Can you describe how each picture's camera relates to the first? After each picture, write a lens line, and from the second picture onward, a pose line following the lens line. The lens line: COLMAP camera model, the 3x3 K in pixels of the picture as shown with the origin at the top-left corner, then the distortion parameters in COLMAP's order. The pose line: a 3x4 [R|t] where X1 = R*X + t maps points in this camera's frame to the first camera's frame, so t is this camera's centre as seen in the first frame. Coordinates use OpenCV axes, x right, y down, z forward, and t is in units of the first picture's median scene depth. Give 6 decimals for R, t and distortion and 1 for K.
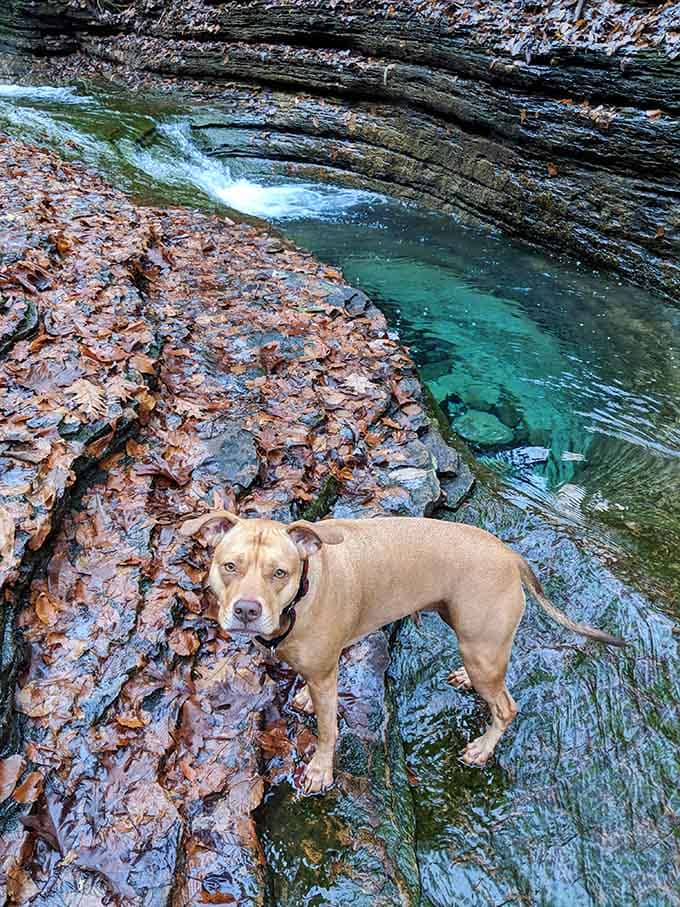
lens RADIAL K [[751.9, 0, 340.0], [0, 751.9, 453.5], [0, 0, 1]] dist [0.004208, -0.011933]
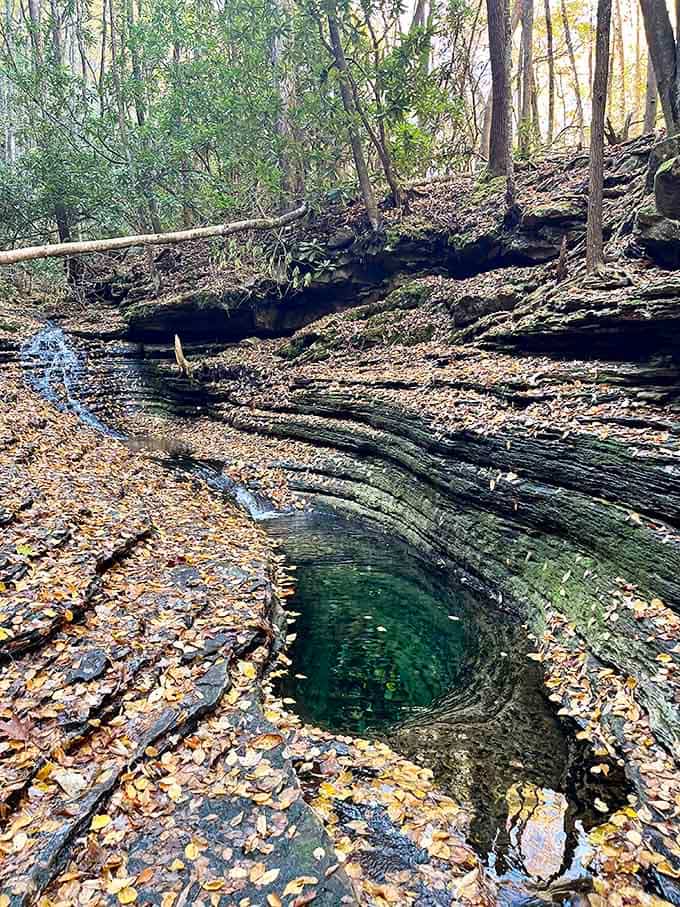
lens RADIAL K [[684.2, 0, 357.5], [0, 684.2, 456.0], [0, 0, 1]] dist [0.004396, 0.006898]
pose [[0.986437, 0.032979, -0.160791, 0.213541], [-0.095941, 0.910685, -0.401807, 0.040970], [0.133178, 0.411784, 0.901497, -0.141296]]
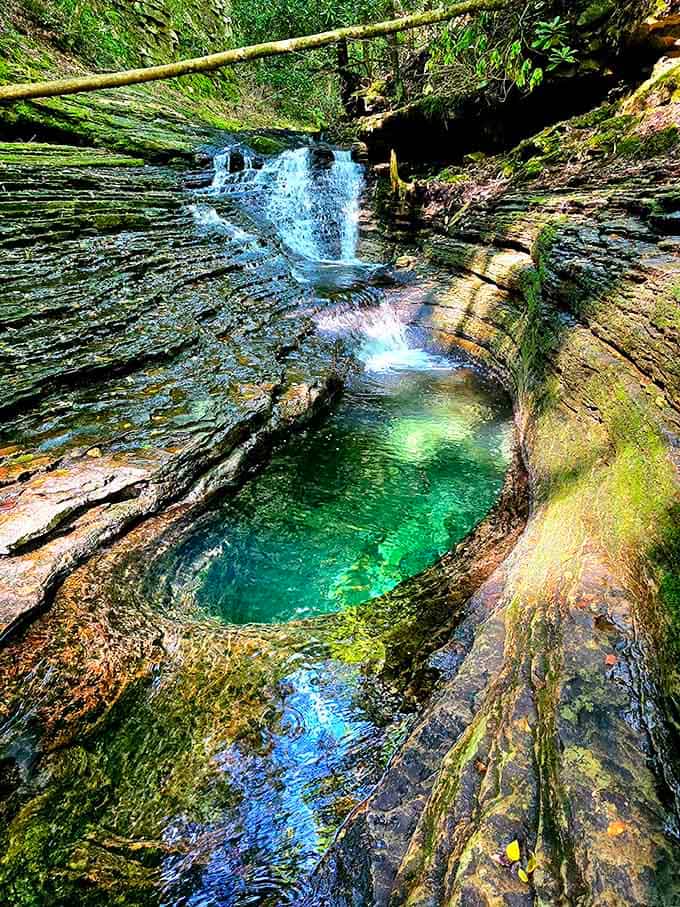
lens RADIAL K [[635.9, 0, 336.4], [0, 635.9, 476.0], [0, 0, 1]] dist [0.050841, -0.059515]
pose [[0.799459, 0.266250, -0.538494, 0.412798], [-0.340990, 0.939132, -0.041902, -0.073776], [0.494561, 0.217120, 0.841587, 0.091930]]
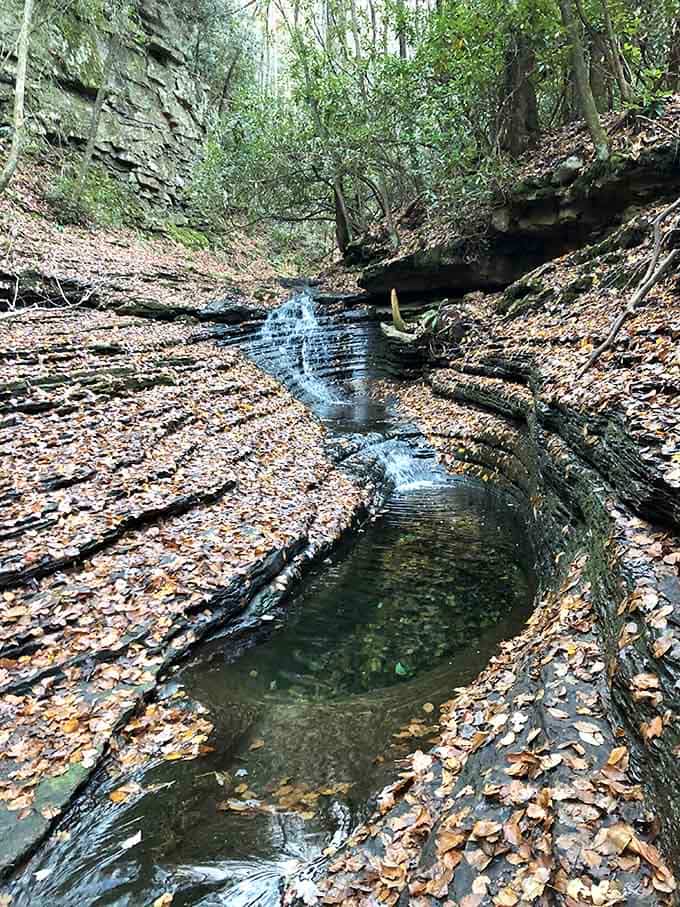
lens RADIAL K [[751.9, 0, 340.0], [0, 751.9, 453.5], [0, 0, 1]] dist [0.004208, -0.011933]
pose [[0.803608, 0.069533, -0.591083, 0.521511], [-0.277177, 0.922597, -0.268304, -0.009888], [0.526676, 0.379446, 0.760680, -0.079531]]
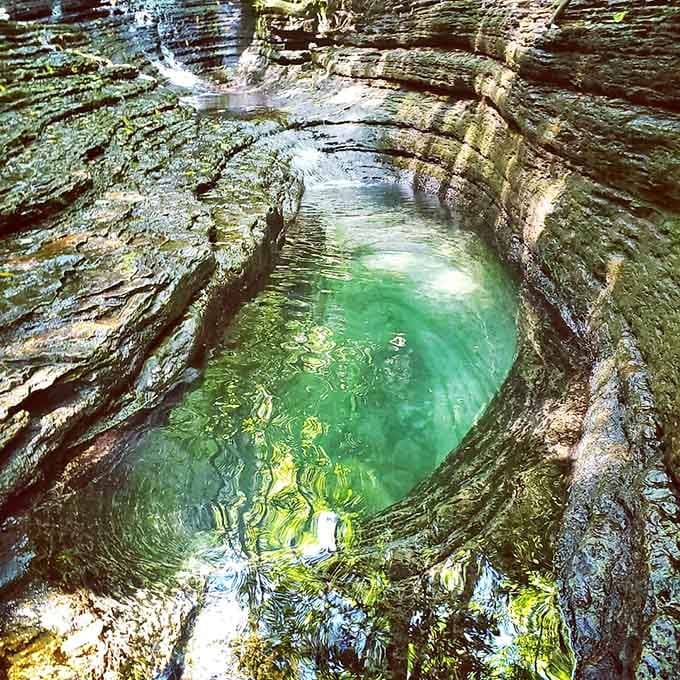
lens RADIAL K [[712.1, 0, 338.5], [0, 712.1, 363.0], [0, 0, 1]] dist [0.006210, -0.003189]
pose [[0.900421, 0.153460, -0.407053, 0.311879], [-0.192776, 0.979578, -0.057128, -0.049272], [0.389974, 0.129909, 0.911616, 0.139886]]
